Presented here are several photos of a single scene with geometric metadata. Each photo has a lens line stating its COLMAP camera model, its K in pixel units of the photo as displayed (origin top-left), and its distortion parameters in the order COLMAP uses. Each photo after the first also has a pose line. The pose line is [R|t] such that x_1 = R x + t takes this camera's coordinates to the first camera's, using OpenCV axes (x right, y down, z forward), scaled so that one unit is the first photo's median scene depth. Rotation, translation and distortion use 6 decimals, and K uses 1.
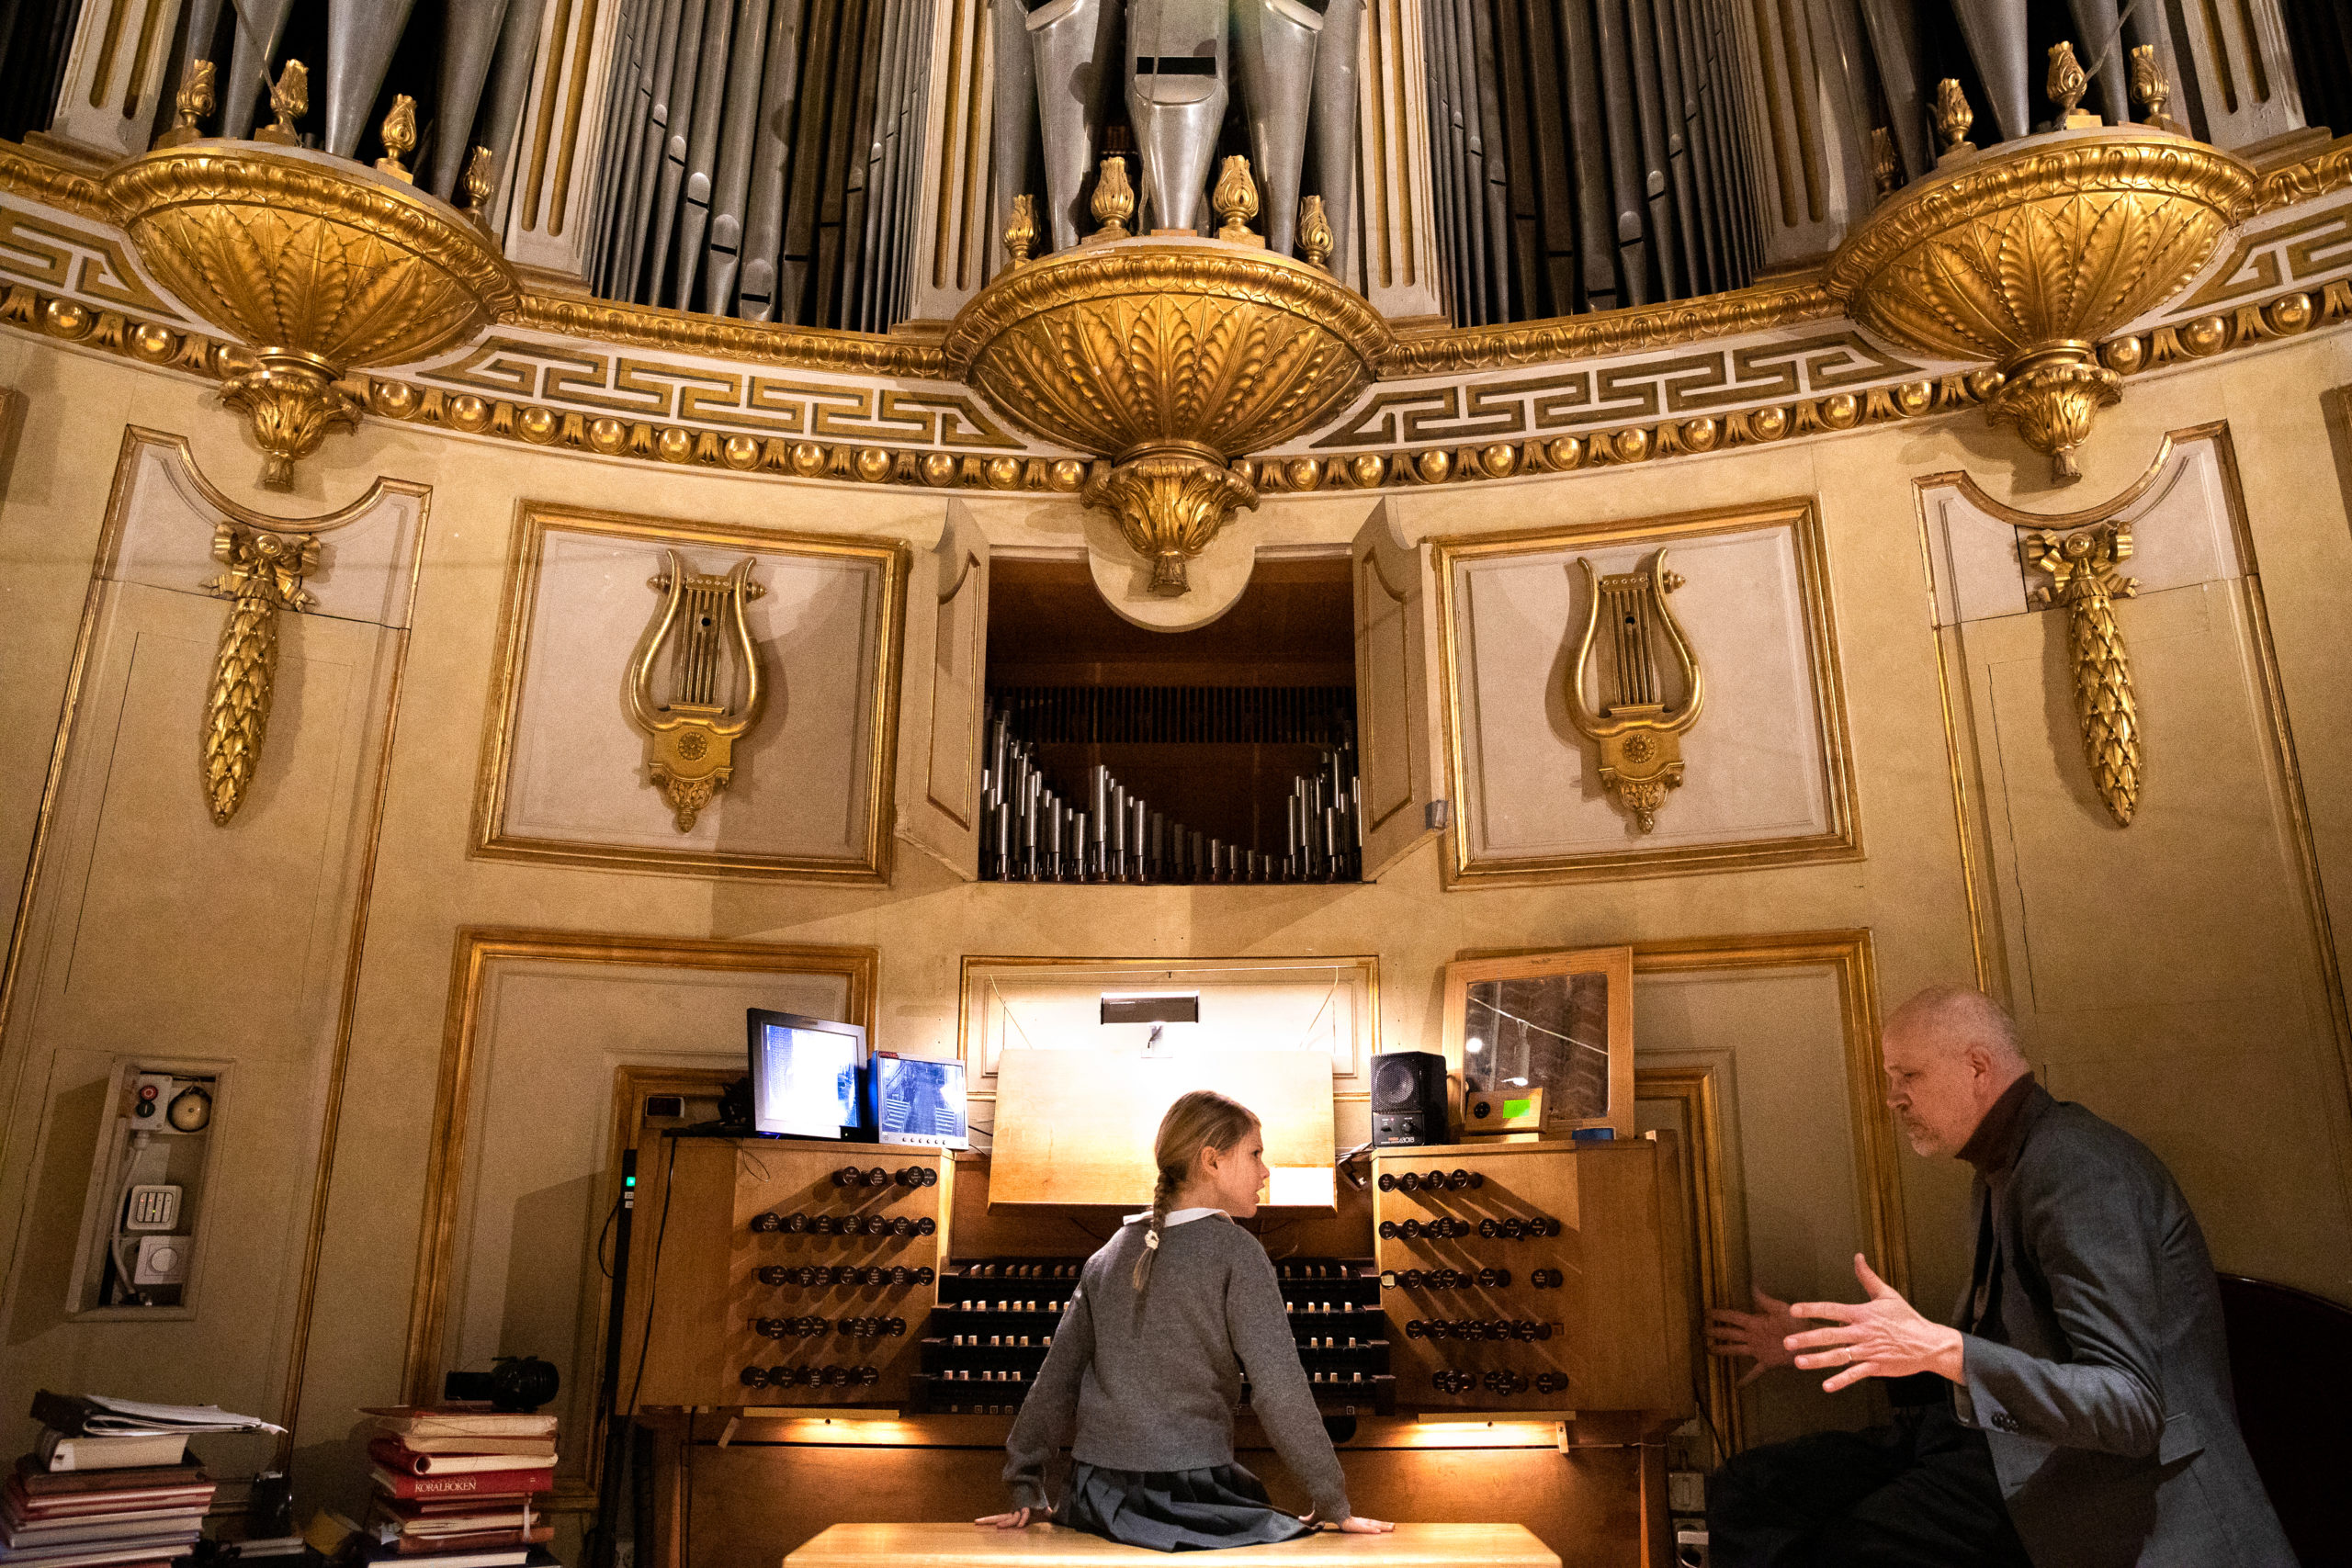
lens RADIAL K [[1696.7, 0, 1176.3], [0, 1696.7, 740.8], [0, 0, 1]] dist [-0.103847, 0.092684]
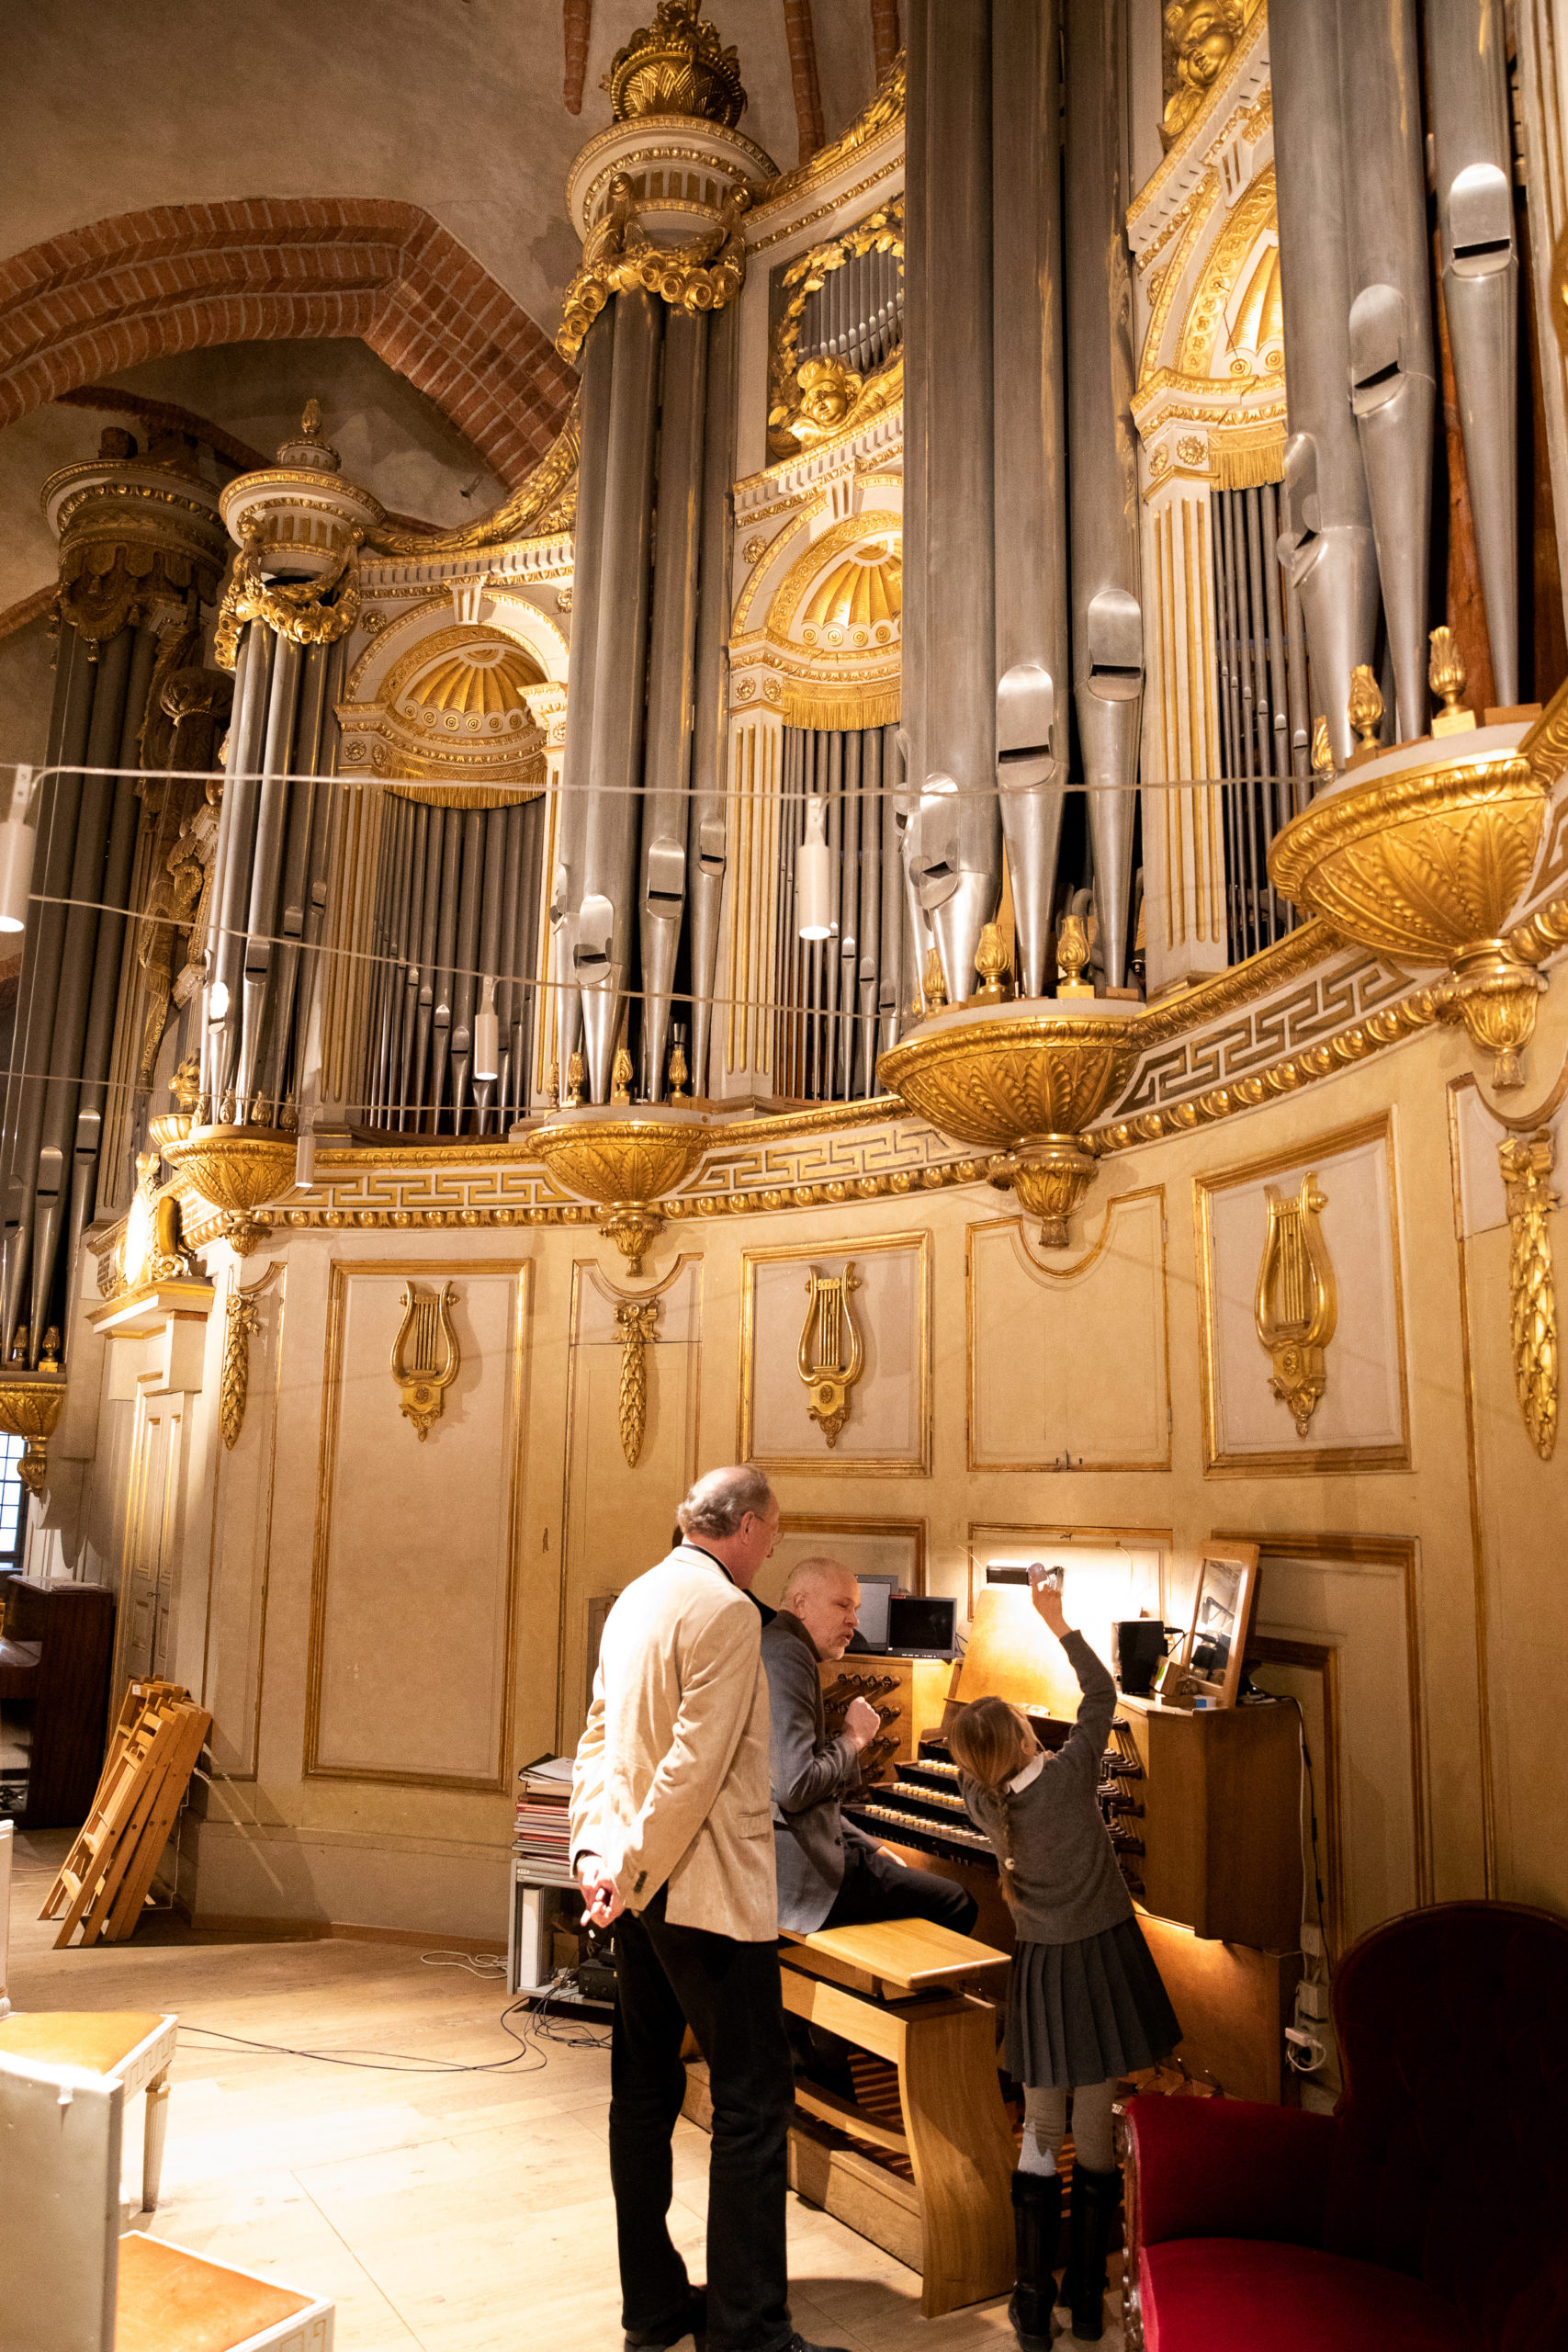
lens RADIAL K [[1696.7, 0, 784.0], [0, 1696.7, 1176.0], [0, 0, 1]] dist [-0.103847, 0.092684]
pose [[0.537273, -0.143836, -0.831053, 1.066429], [0.232319, 0.972471, -0.018119, -0.179602], [0.810781, -0.183335, 0.555899, 0.110367]]
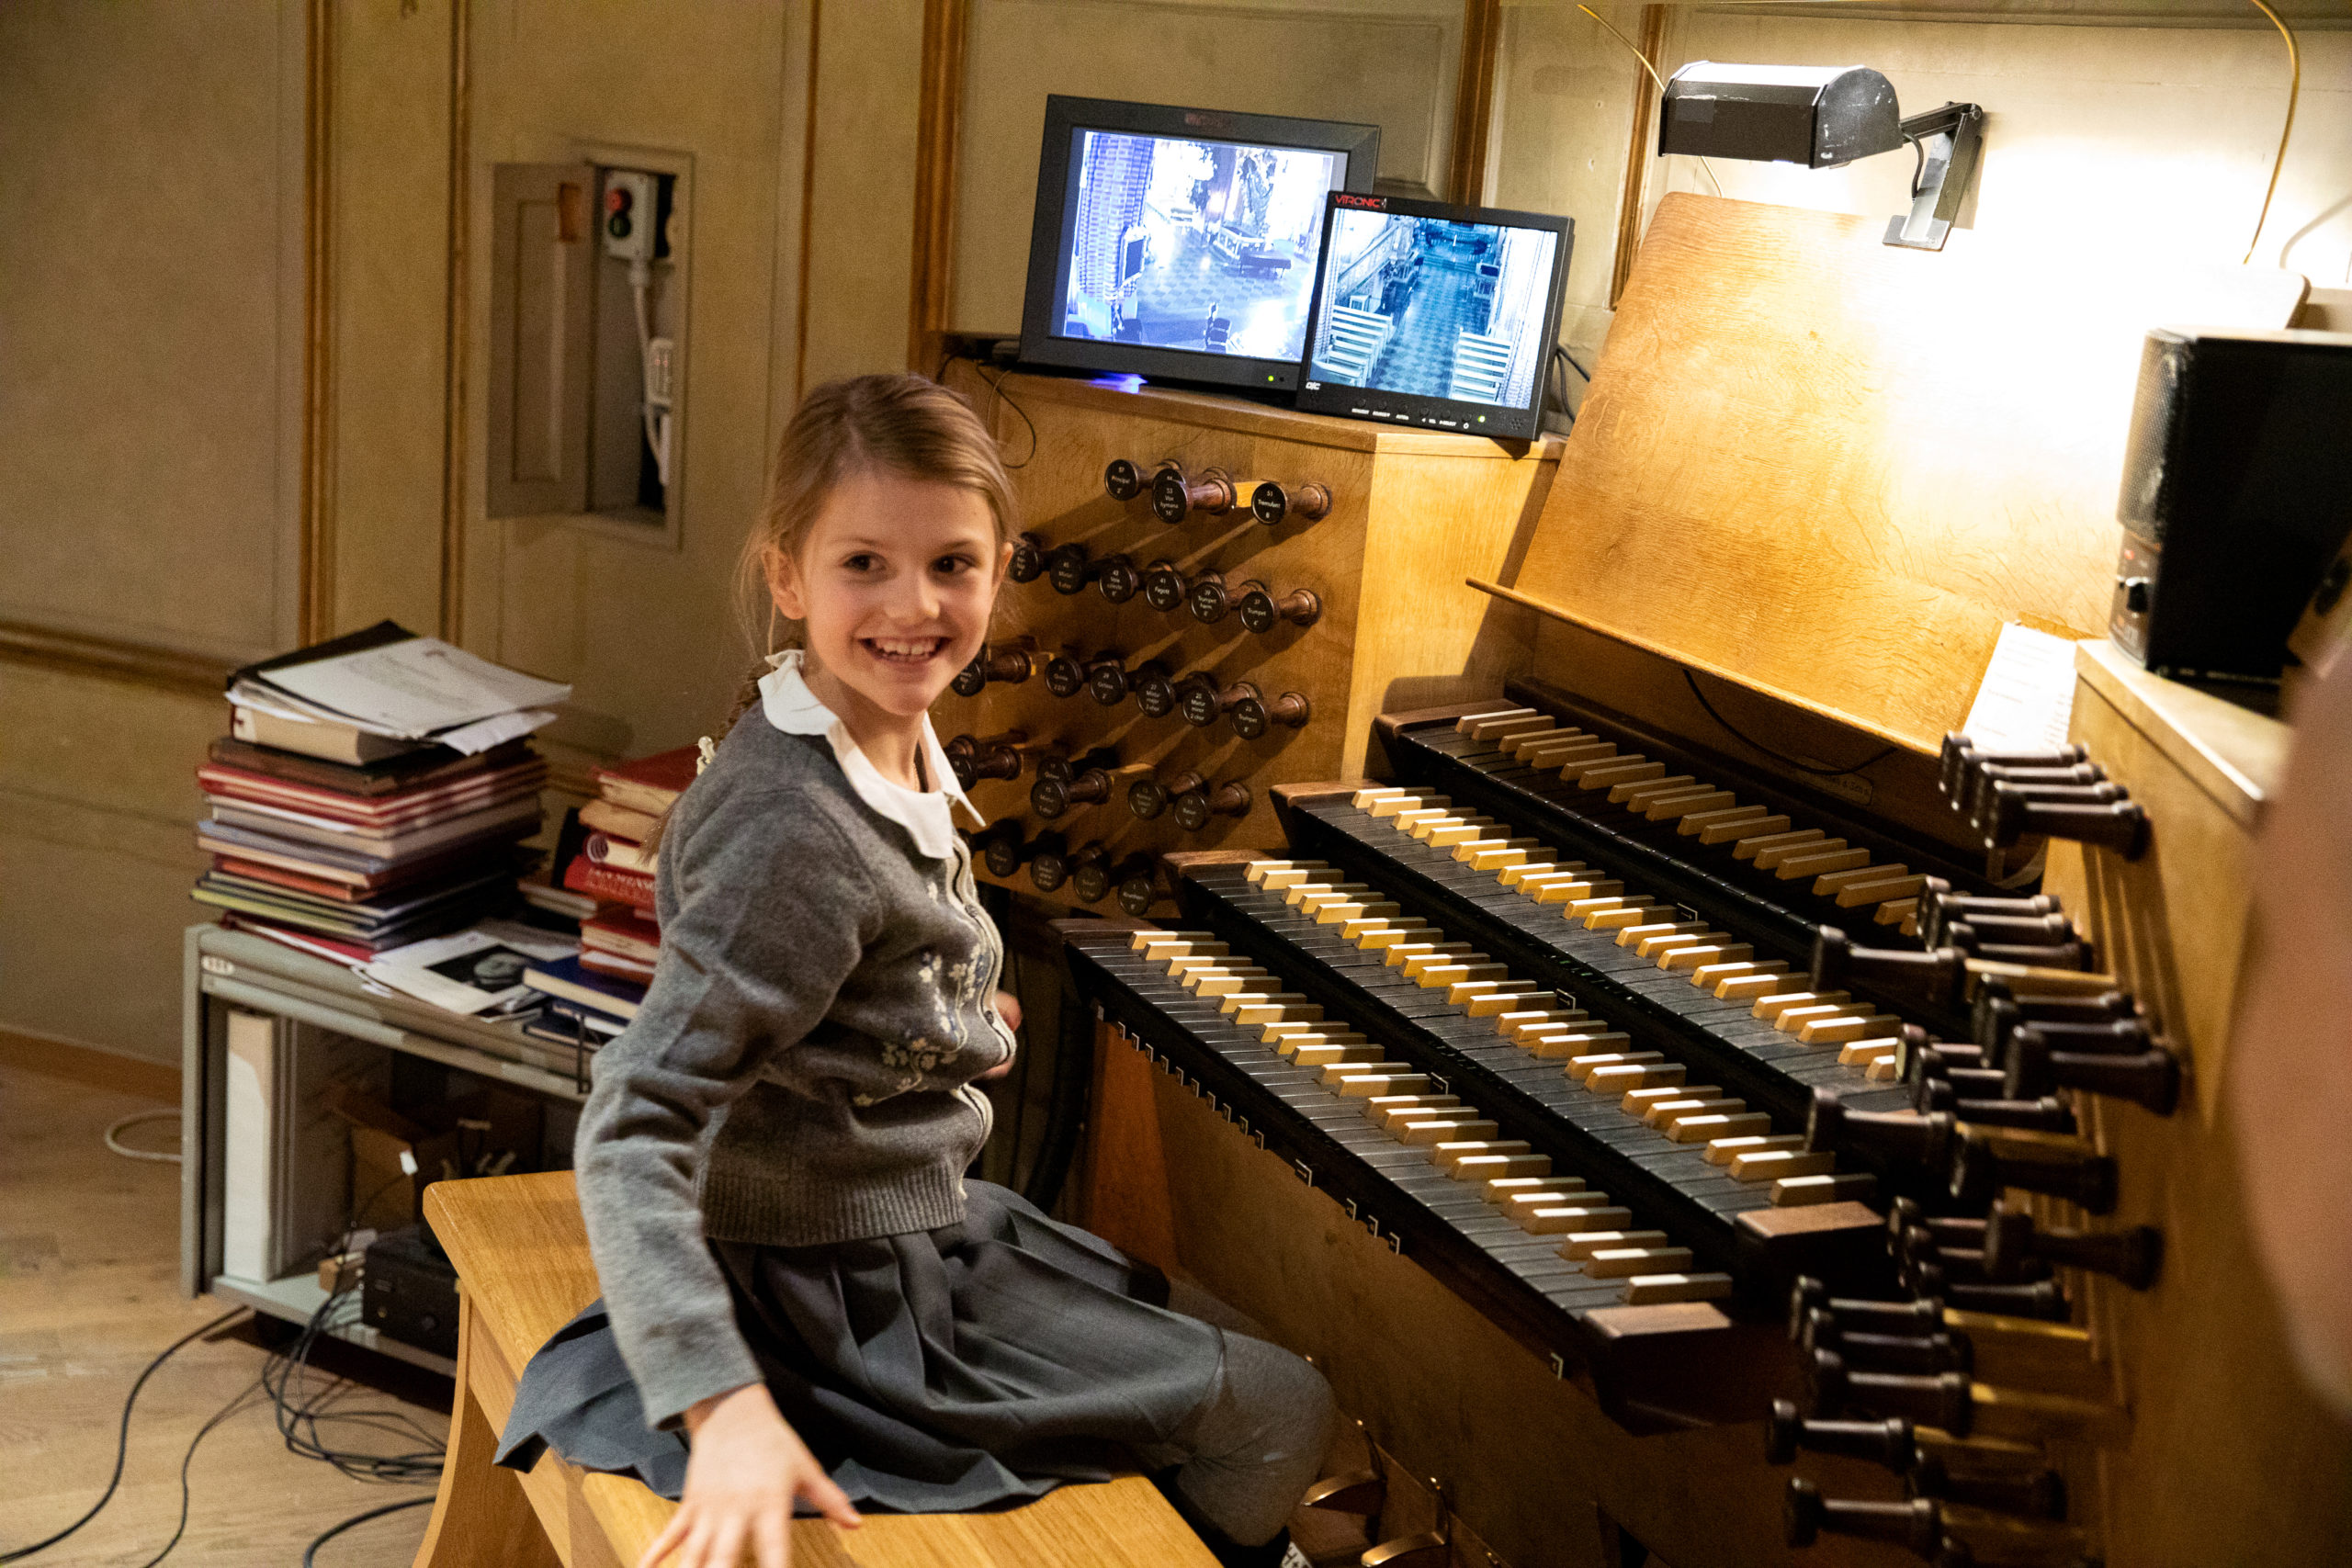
lens RADIAL K [[3075.3, 0, 1176.0], [0, 3075.3, 784.0], [0, 0, 1]] dist [0.036724, 0.028881]
pose [[0.419534, 0.240160, -0.875394, 0.495682], [0.189886, 0.919812, 0.343349, 0.043655], [0.887657, -0.310272, 0.340290, 0.613463]]
